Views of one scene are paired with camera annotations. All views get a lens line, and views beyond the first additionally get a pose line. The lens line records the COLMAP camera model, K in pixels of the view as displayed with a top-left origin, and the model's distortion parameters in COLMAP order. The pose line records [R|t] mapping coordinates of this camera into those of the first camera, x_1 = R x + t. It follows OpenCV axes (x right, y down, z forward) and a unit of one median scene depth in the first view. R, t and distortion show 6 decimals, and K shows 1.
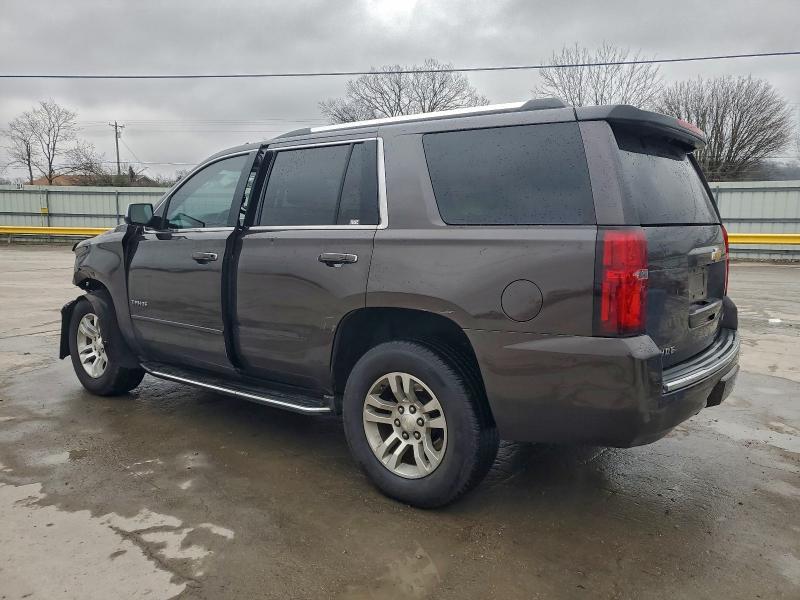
lens RADIAL K [[611.3, 0, 397.2], [0, 611.3, 295.4], [0, 0, 1]] dist [0.029548, -0.006291]
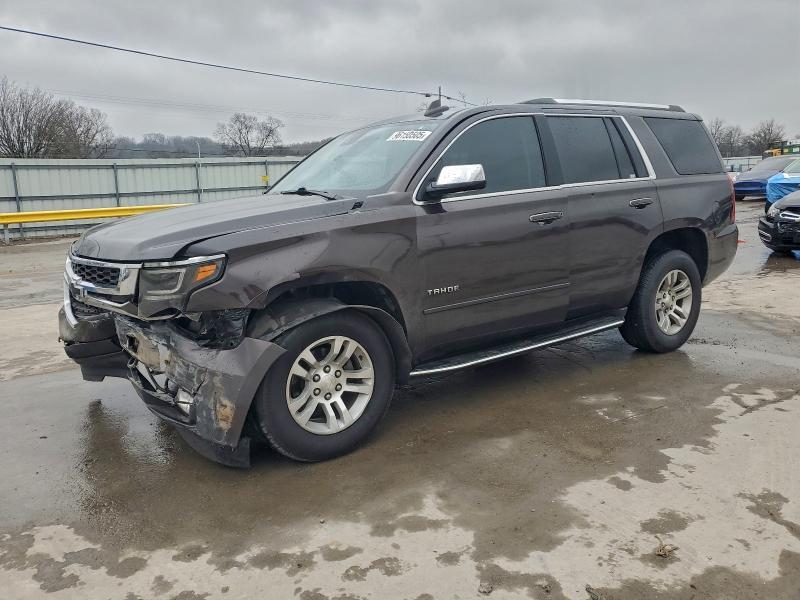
lens RADIAL K [[611.3, 0, 396.7], [0, 611.3, 302.4], [0, 0, 1]] dist [0.029548, -0.006291]
pose [[0.315406, -0.201511, 0.927315, -1.609458], [0.163061, 0.974168, 0.156231, -0.147400], [-0.934842, 0.101932, 0.340117, 1.065815]]
